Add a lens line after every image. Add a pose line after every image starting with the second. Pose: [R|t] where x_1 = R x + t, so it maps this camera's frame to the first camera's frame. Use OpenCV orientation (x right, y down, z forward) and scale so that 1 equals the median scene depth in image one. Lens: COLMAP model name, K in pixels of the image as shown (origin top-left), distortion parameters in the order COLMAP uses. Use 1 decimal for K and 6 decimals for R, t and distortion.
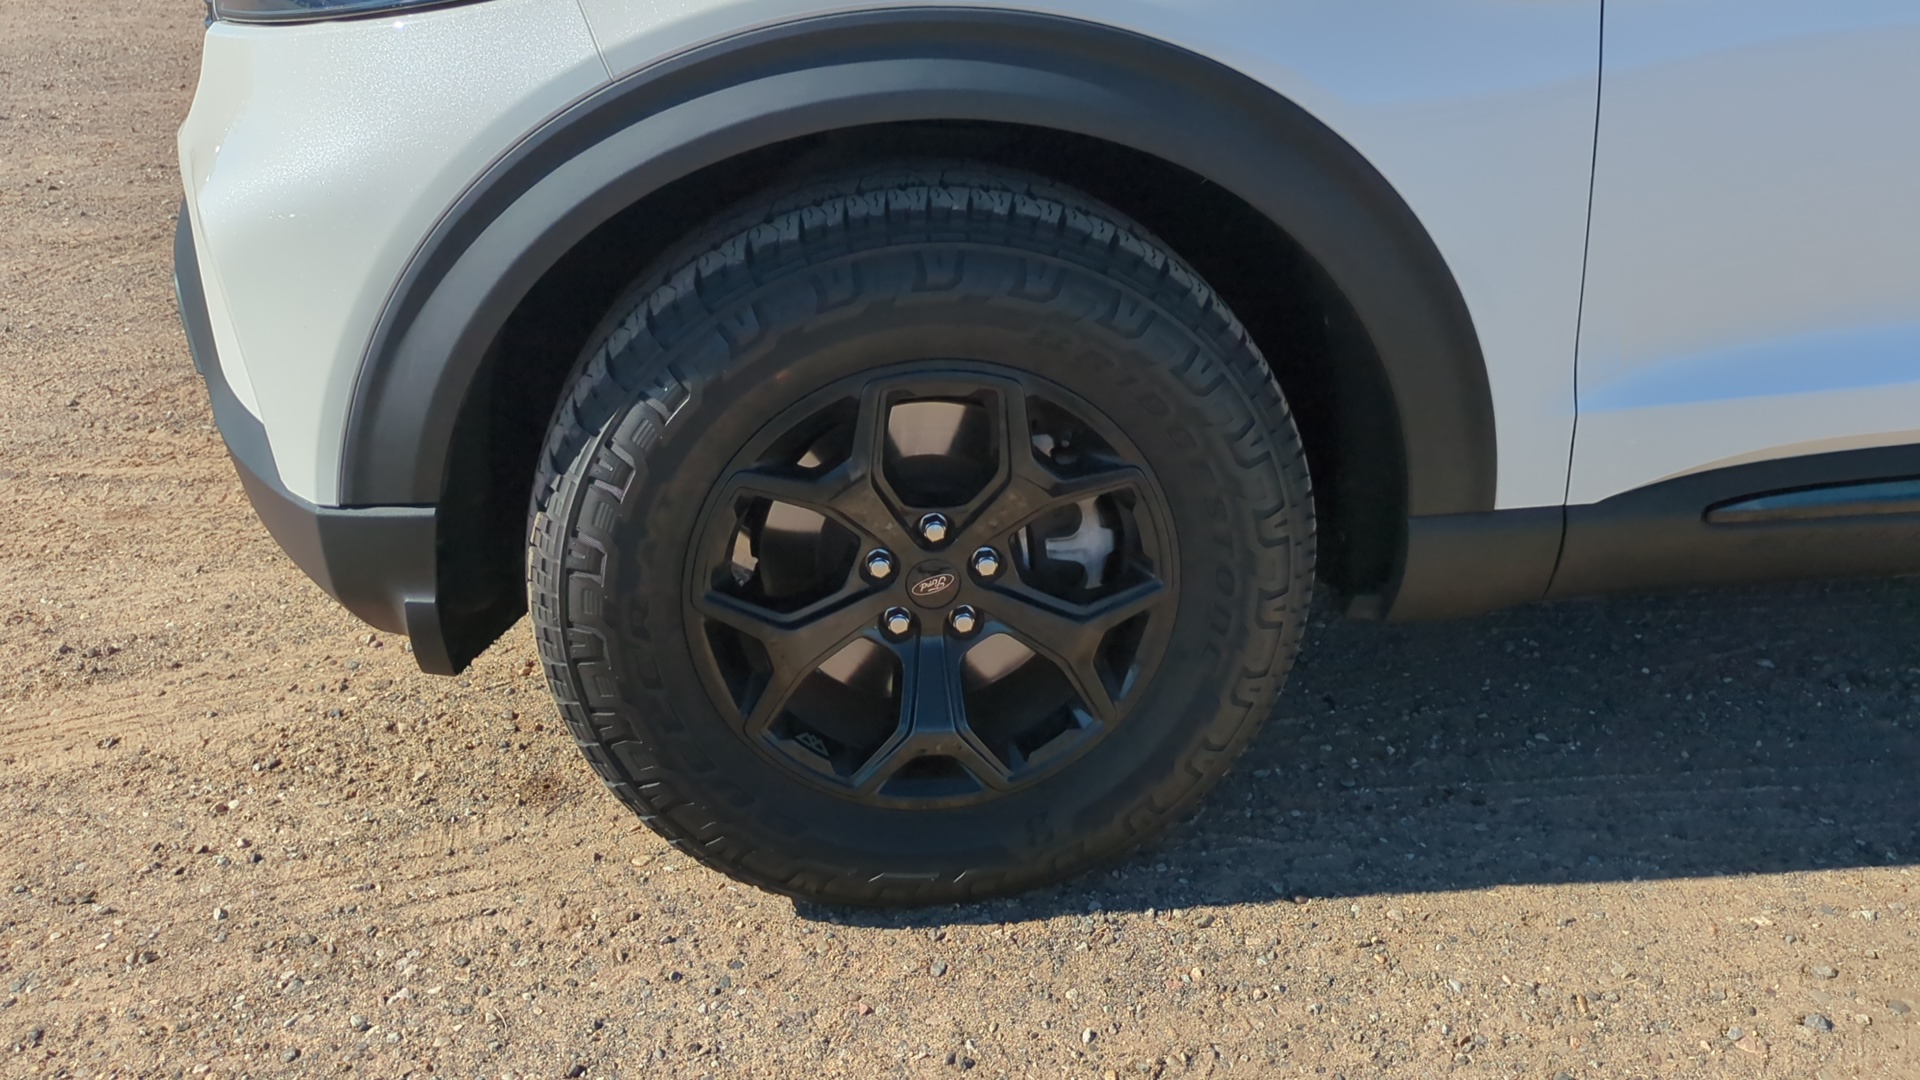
lens RADIAL K [[1642.6, 0, 969.4], [0, 1642.6, 539.1], [0, 0, 1]] dist [0.069816, -0.109320]
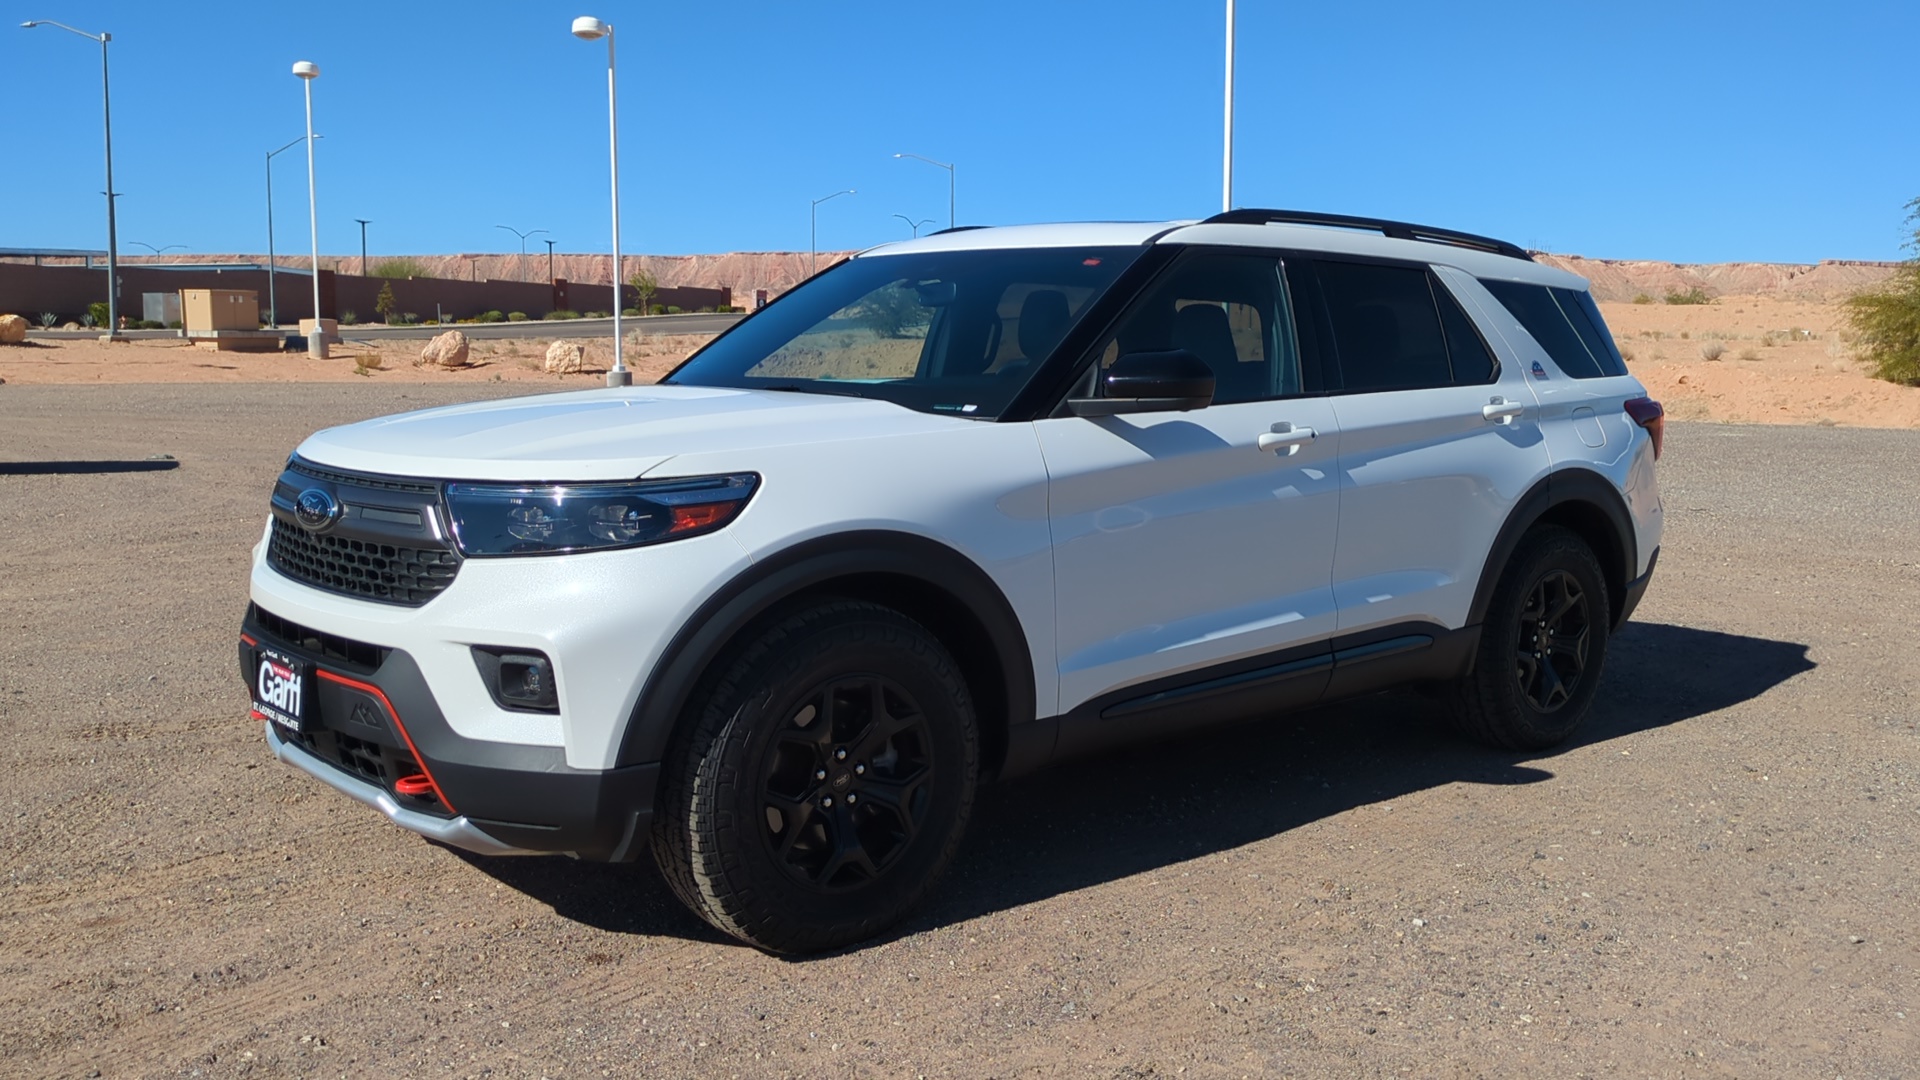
lens RADIAL K [[1633.0, 0, 970.5], [0, 1633.0, 544.0], [0, 0, 1]] dist [0.062502, -0.084578]
pose [[0.824118, -0.048607, 0.564329, -1.112938], [0.220938, 0.944978, -0.241254, 0.298734], [-0.521552, 0.323504, 0.789512, -0.932057]]
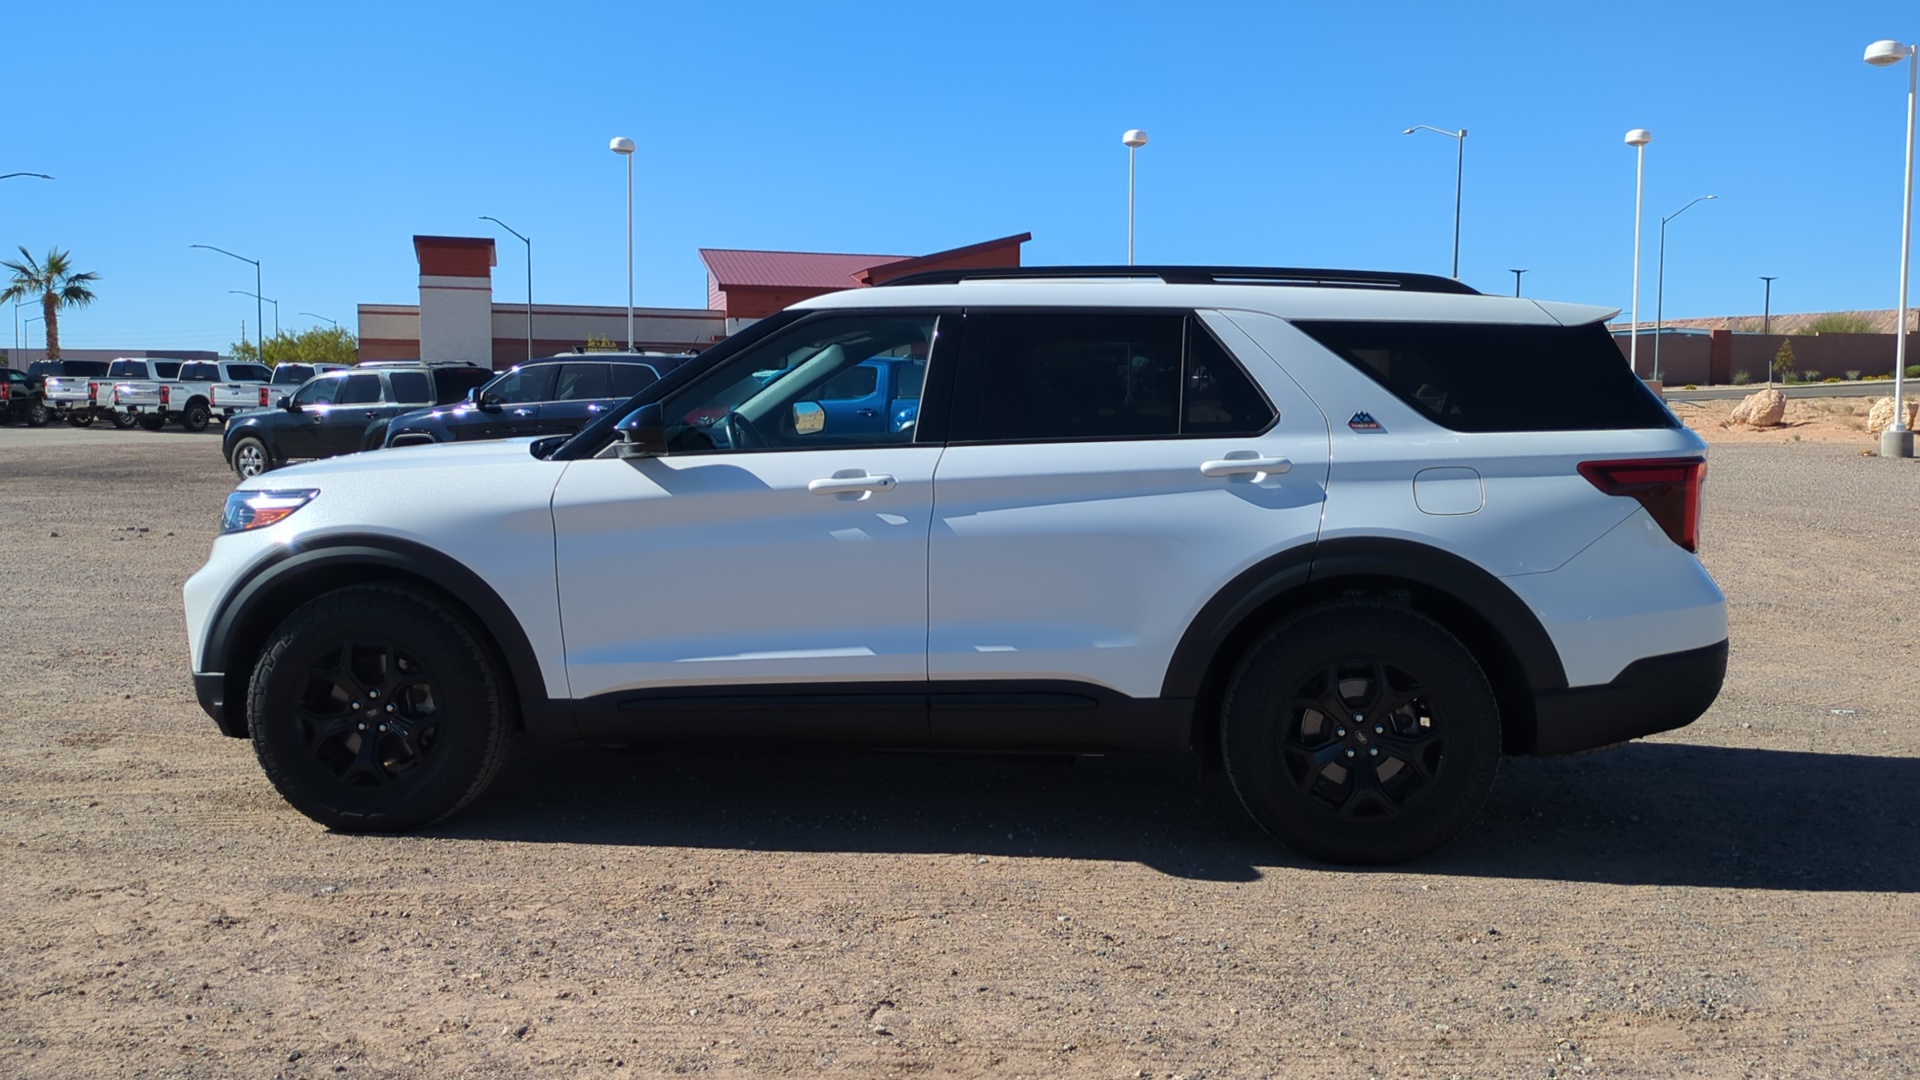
lens RADIAL K [[1633.0, 0, 970.5], [0, 1633.0, 544.0], [0, 0, 1]] dist [0.062502, -0.084578]
pose [[0.975994, 0.028223, -0.215962, 1.742112], [-0.099874, 0.939165, -0.328624, 0.636953], [0.193549, 0.342304, 0.919438, -1.736188]]
